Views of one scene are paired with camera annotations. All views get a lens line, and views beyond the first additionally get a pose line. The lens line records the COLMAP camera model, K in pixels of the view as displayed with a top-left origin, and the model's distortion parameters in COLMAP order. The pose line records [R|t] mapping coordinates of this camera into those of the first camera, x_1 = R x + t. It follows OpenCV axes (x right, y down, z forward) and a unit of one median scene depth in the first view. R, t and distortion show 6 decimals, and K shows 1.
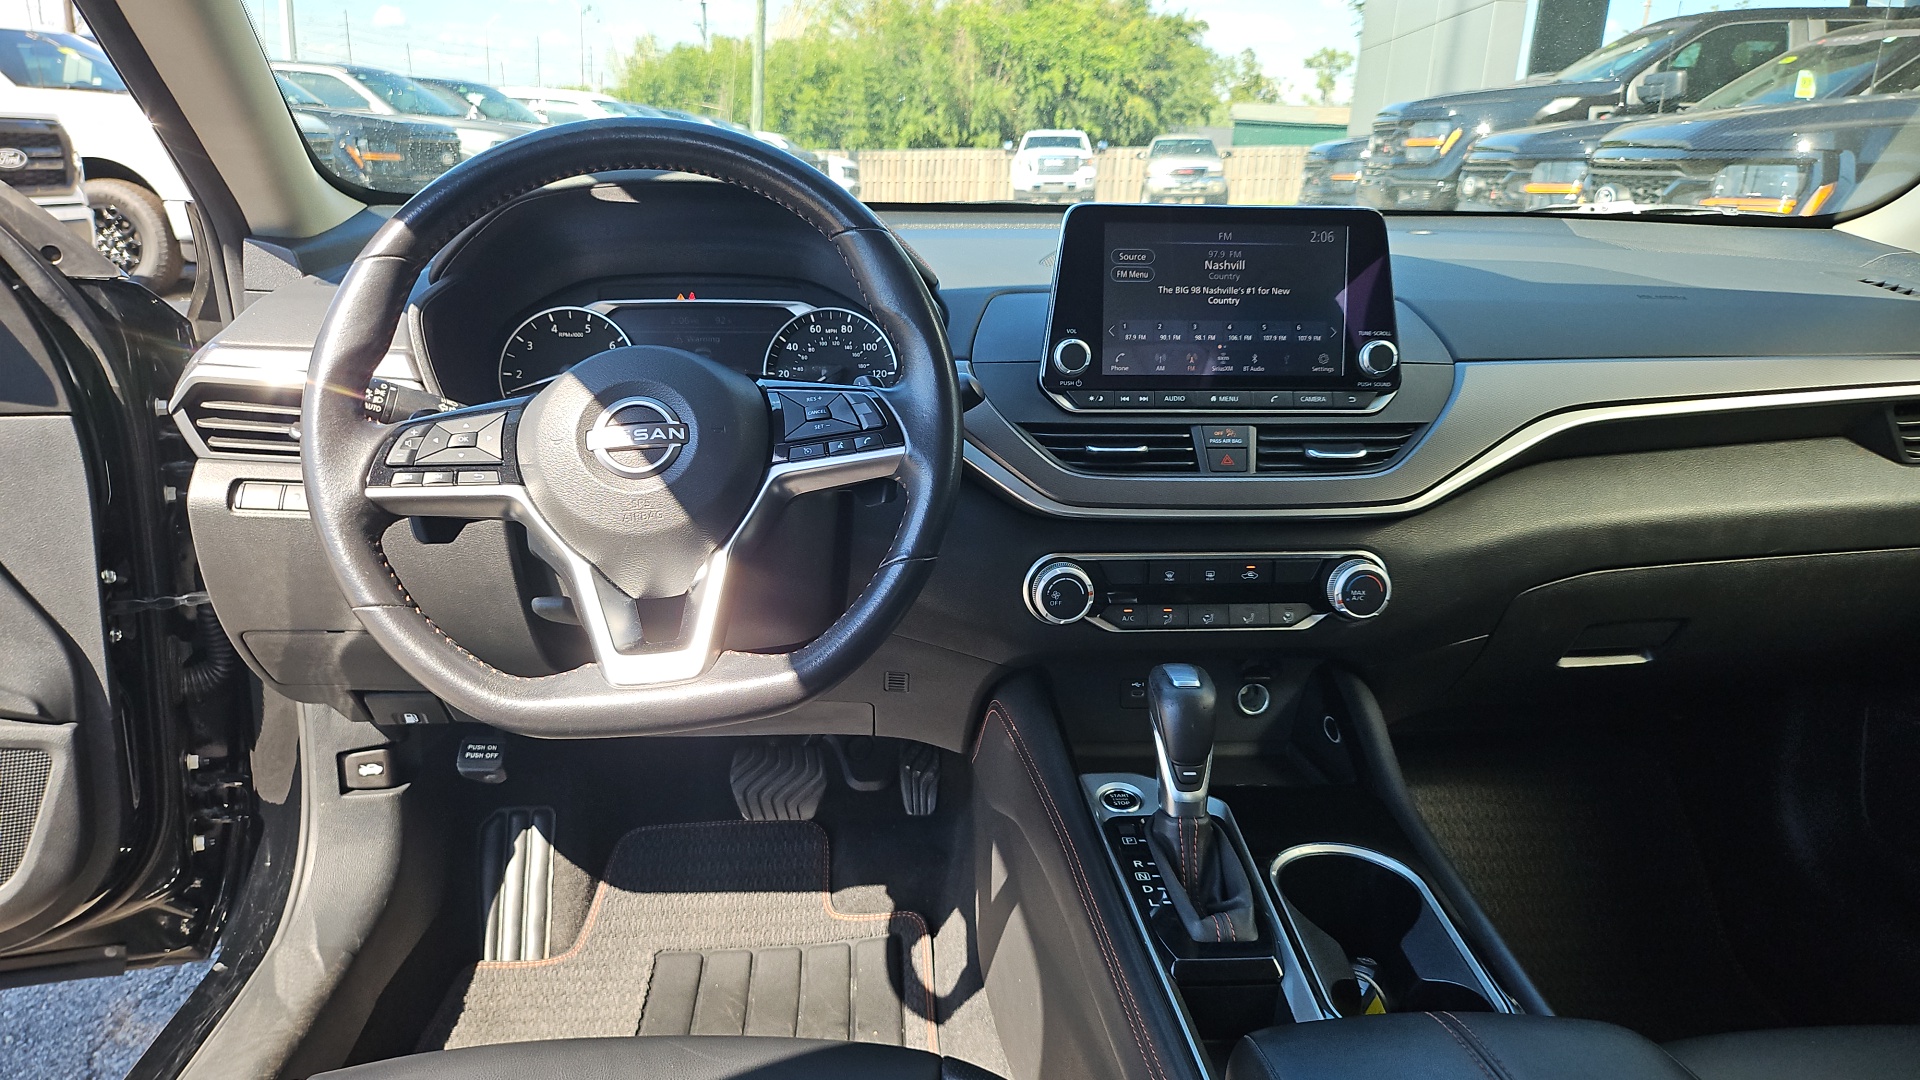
lens RADIAL K [[1391.3, 0, 955.9], [0, 1391.3, 511.1], [0, 0, 1]] dist [0.026217, -0.001673]
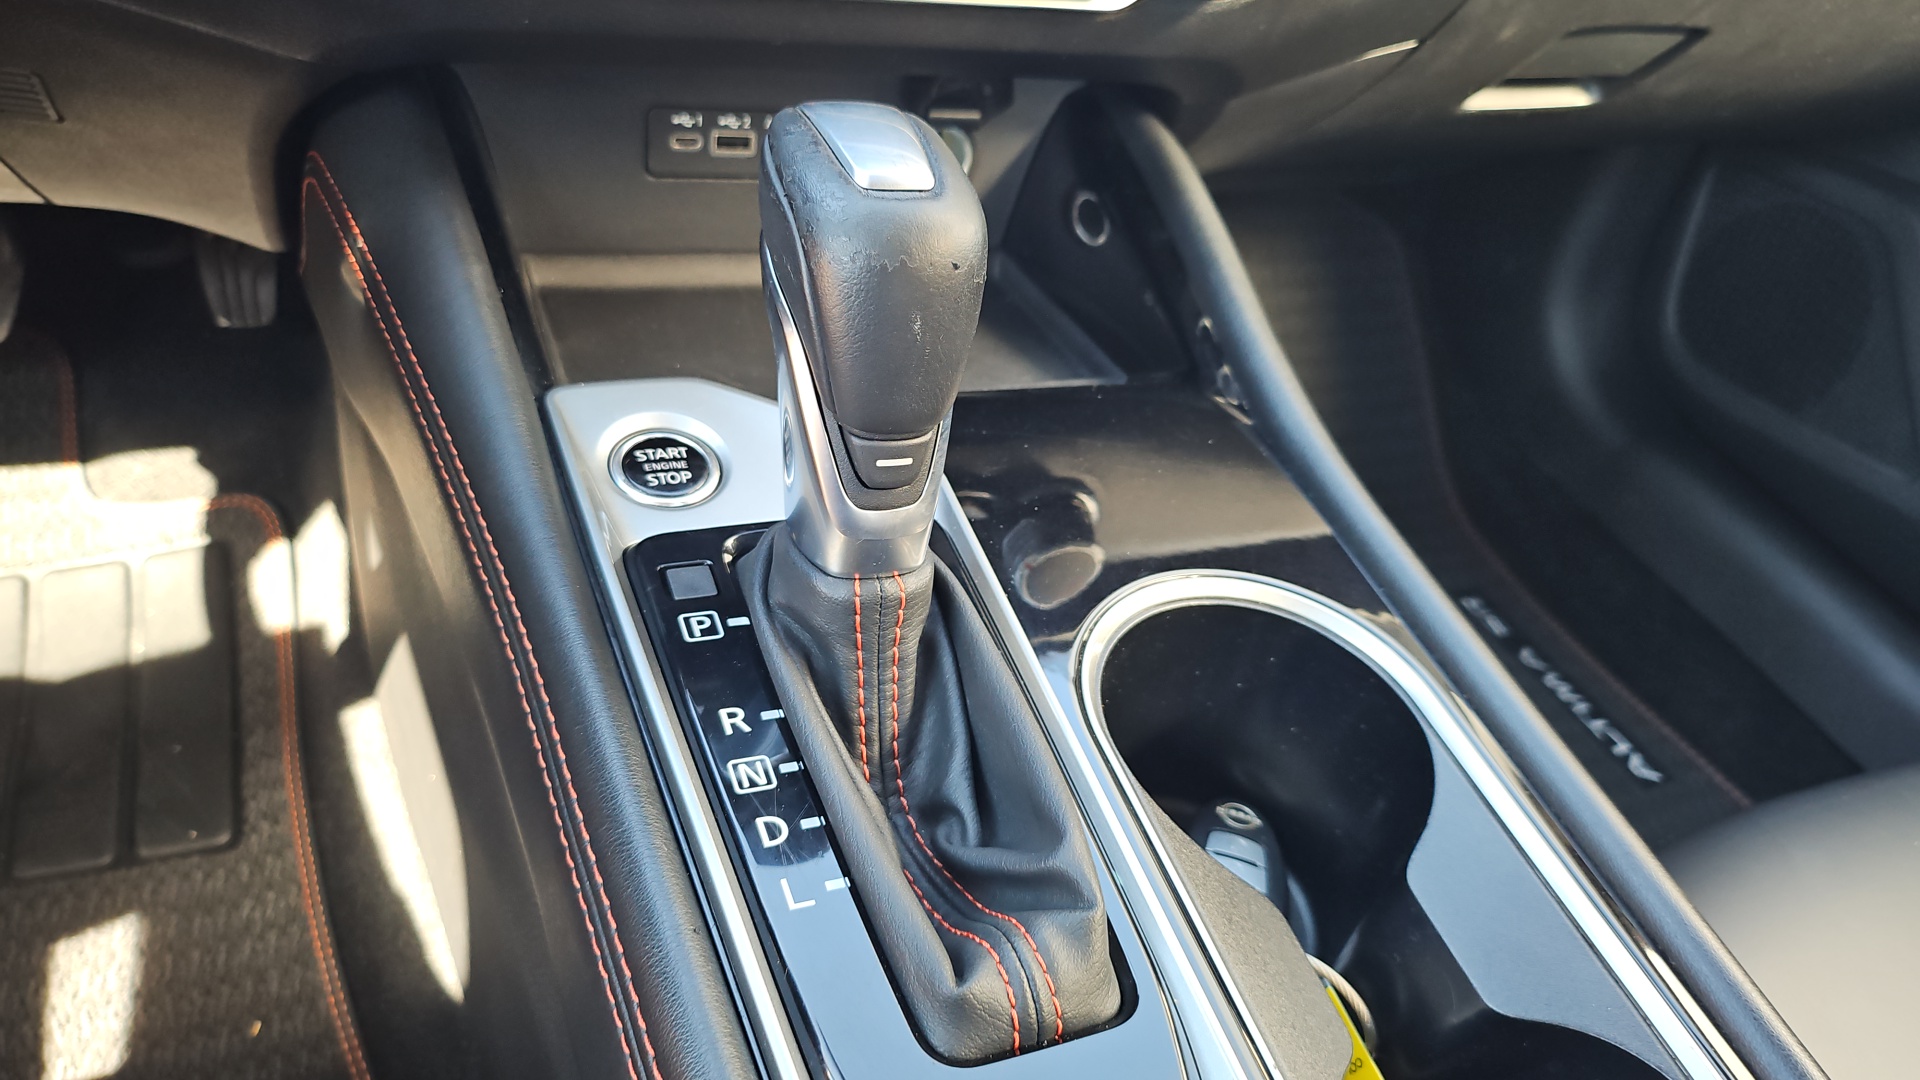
lens RADIAL K [[1418.9, 0, 960.0], [0, 1418.9, 540.0], [0, 0, 1]] dist [-0.011883, -0.006210]
pose [[0.937163, -0.066542, 0.342487, 0.058210], [-0.091285, 0.900681, 0.424783, 0.054571], [-0.336737, -0.429355, 0.838011, 0.615612]]
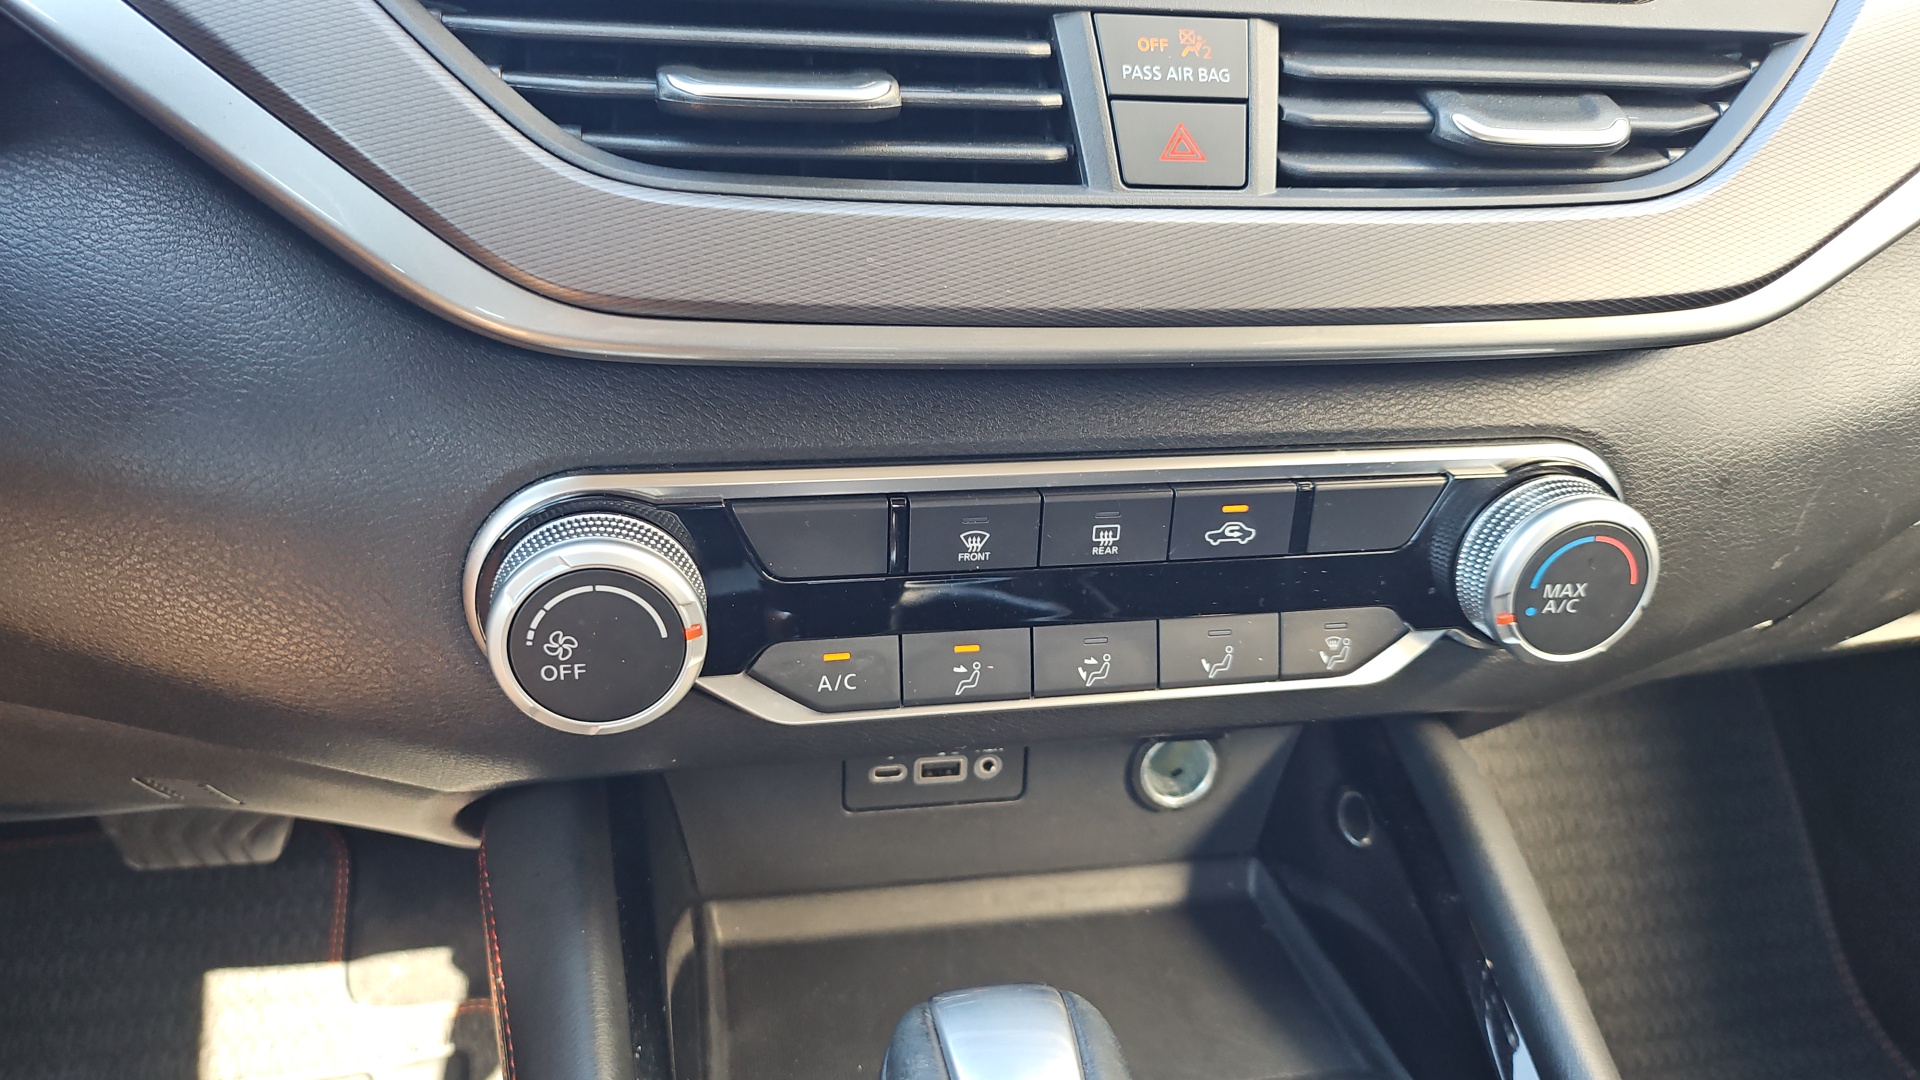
lens RADIAL K [[1405.3, 0, 960.0], [0, 1405.3, 540.0], [0, 0, 1]] dist [0.001012, -0.010631]
pose [[0.990064, -0.018195, 0.139433, 0.108671], [-0.014399, 0.973262, 0.229247, -0.022868], [-0.139876, -0.228977, 0.963330, 0.709355]]
